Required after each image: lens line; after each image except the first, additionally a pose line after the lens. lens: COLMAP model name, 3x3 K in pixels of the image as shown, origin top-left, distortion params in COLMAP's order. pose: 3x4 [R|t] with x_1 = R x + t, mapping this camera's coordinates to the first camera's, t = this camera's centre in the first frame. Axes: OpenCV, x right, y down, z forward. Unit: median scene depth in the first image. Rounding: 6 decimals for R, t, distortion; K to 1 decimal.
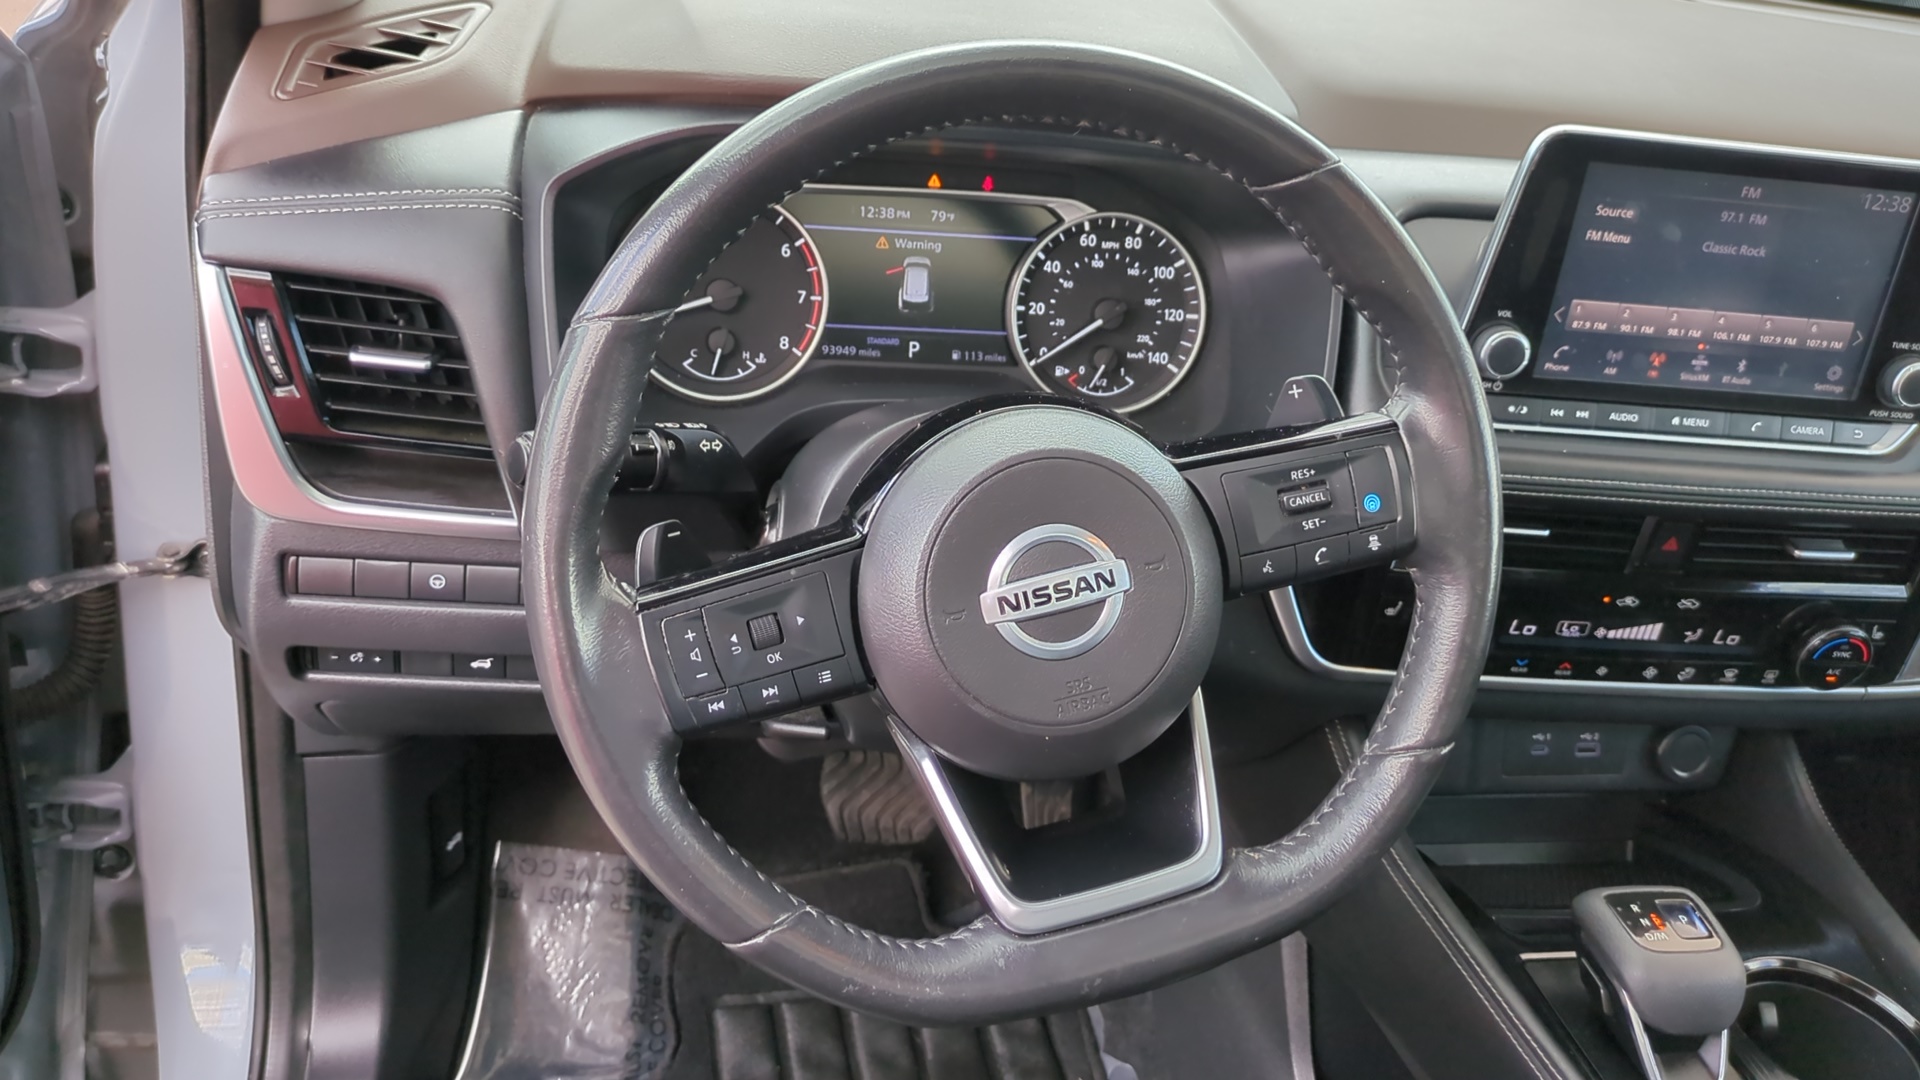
lens RADIAL K [[1665.9, 0, 962.7], [0, 1665.9, 535.8], [0, 0, 1]] dist [0.061029, -0.102511]
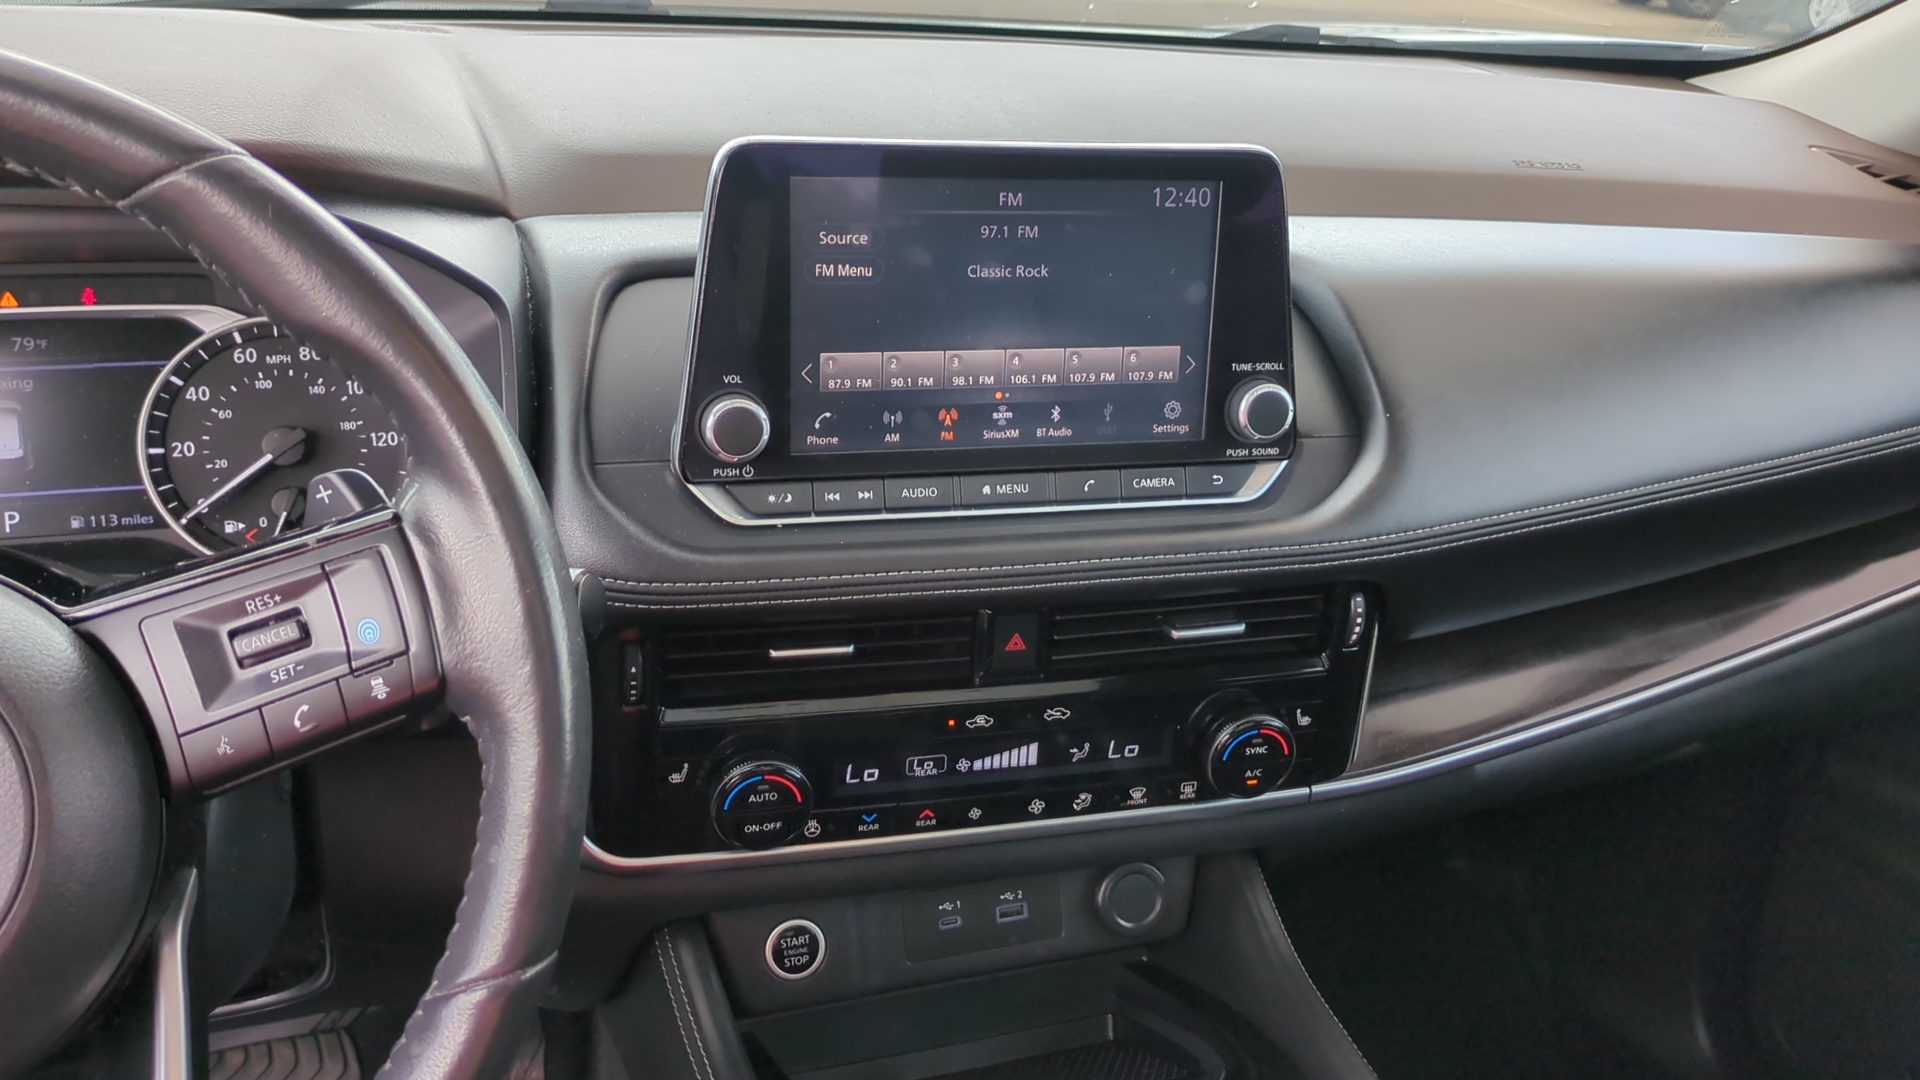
lens RADIAL K [[1665.9, 0, 971.8], [0, 1665.9, 545.2], [0, 0, 1]] dist [0.061029, -0.102511]
pose [[0.982934, -0.125966, 0.134063, 0.307416], [0.140558, 0.984426, -0.105587, 0.040957], [-0.118675, 0.122628, 0.985332, 0.217616]]
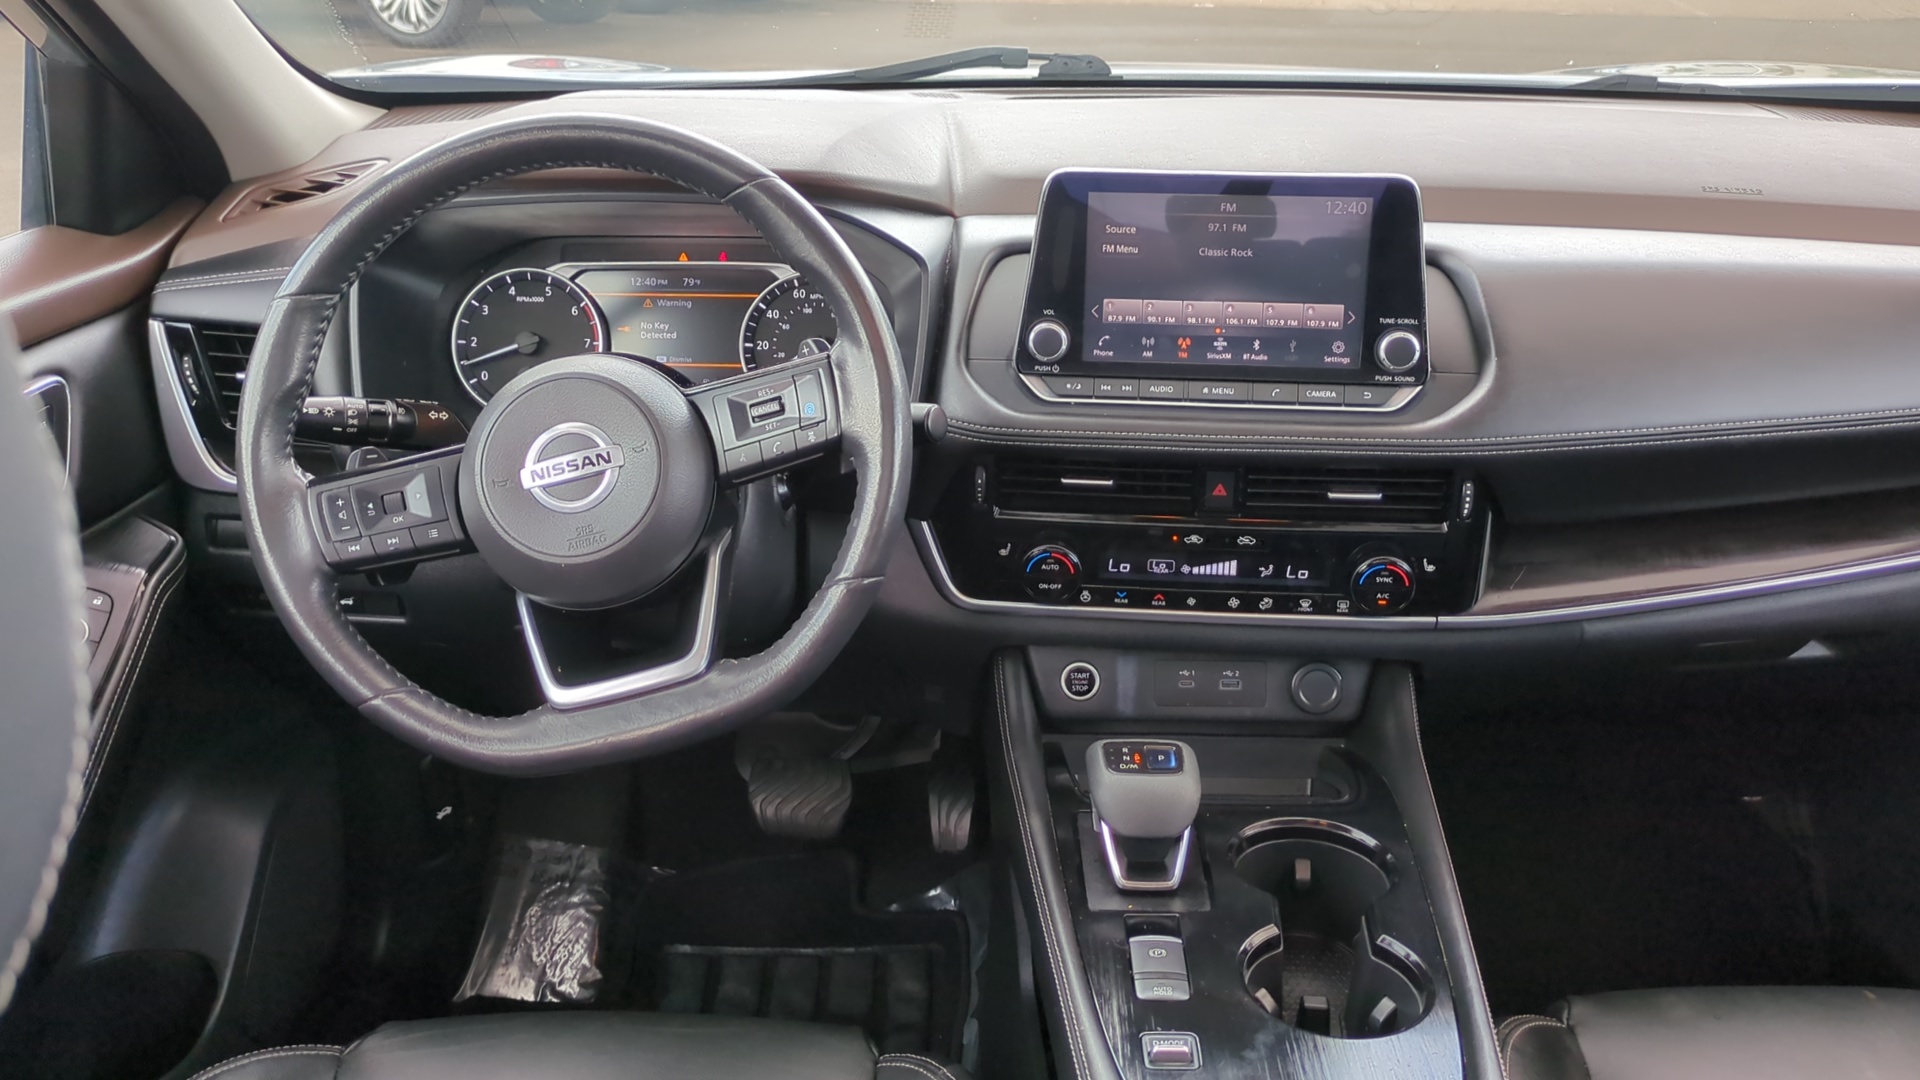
lens RADIAL K [[1665.9, 0, 963.2], [0, 1665.9, 548.8], [0, 0, 1]] dist [0.061029, -0.102511]
pose [[0.973673, -0.036994, -0.224927, 0.526205], [0.004426, 0.989625, -0.143607, 0.231785], [0.227906, 0.138831, 0.963735, -0.246697]]
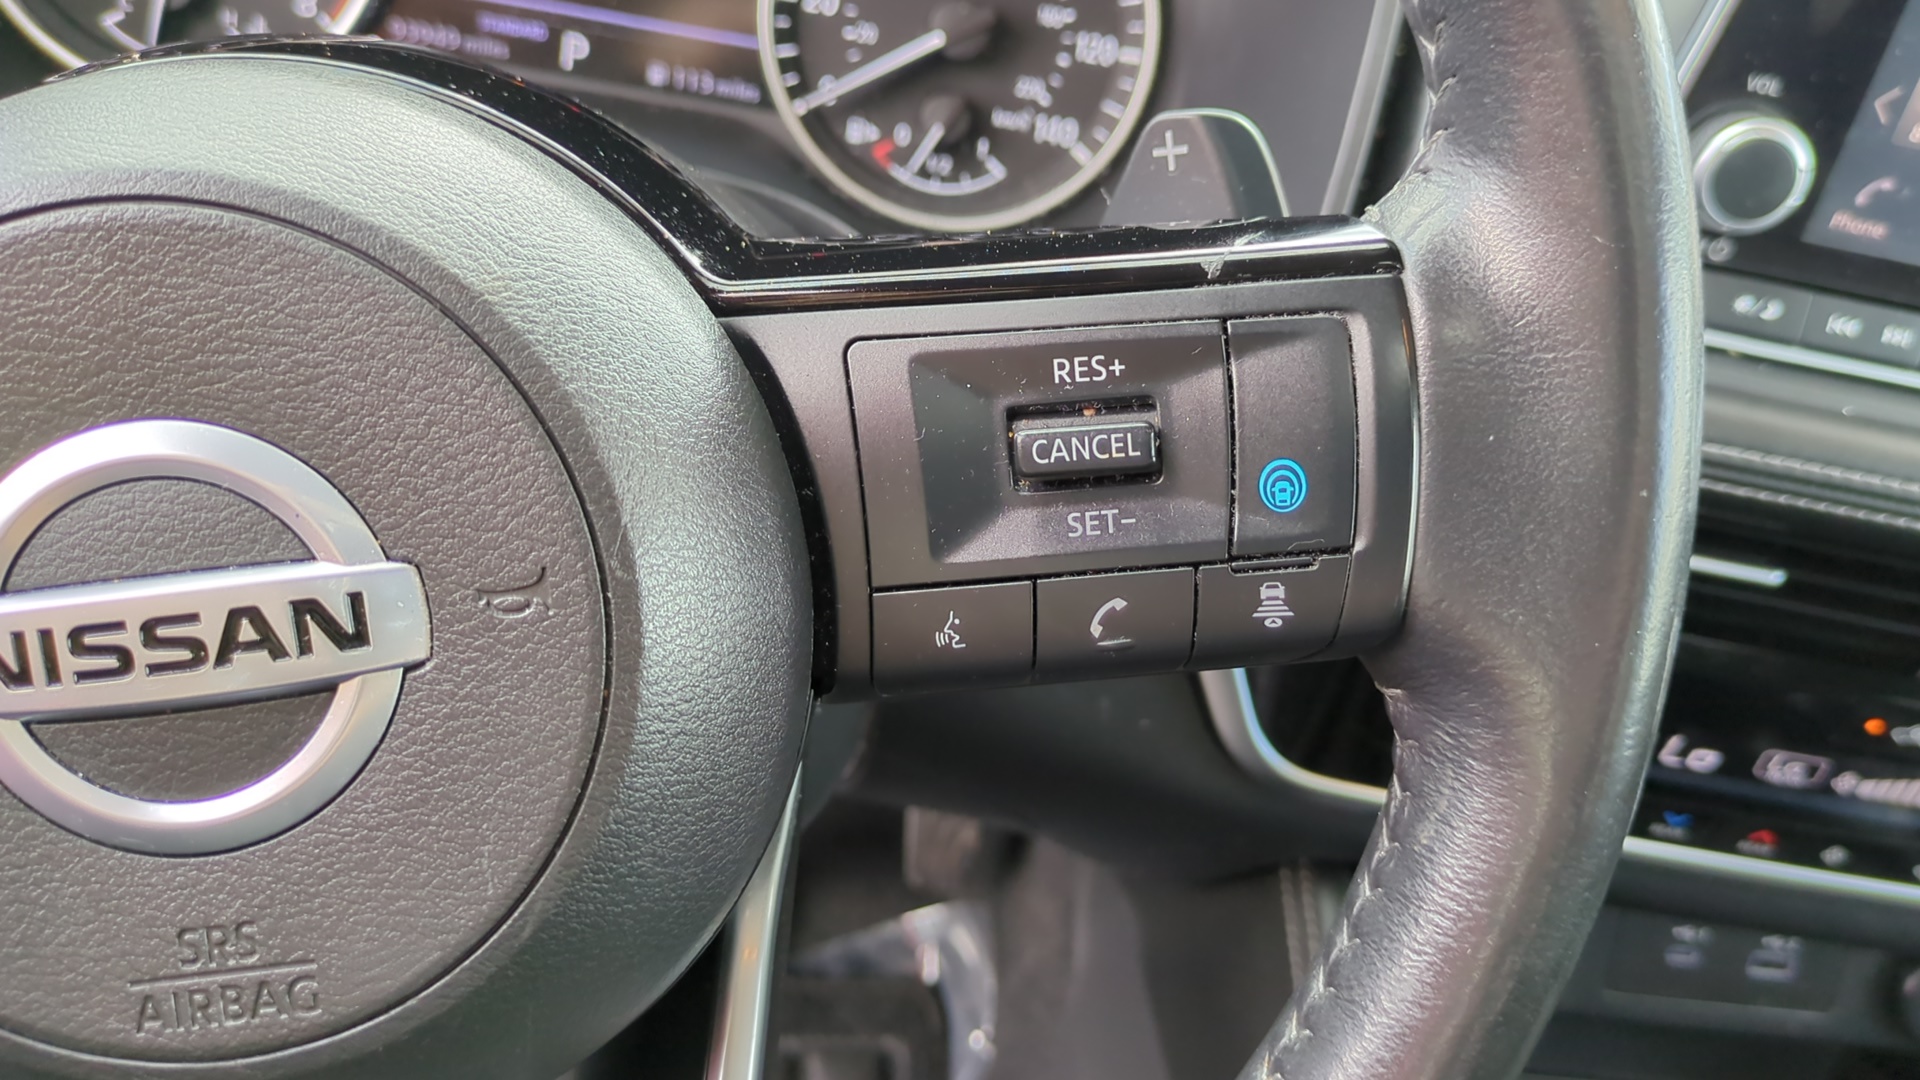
lens RADIAL K [[1665.9, 0, 976.3], [0, 1665.9, 539.4], [0, 0, 1]] dist [0.061029, -0.102511]
pose [[0.987495, 0.136540, -0.078800, 0.163062], [-0.130376, 0.988336, 0.078699, -0.020677], [0.088626, -0.067442, 0.993779, 0.512695]]
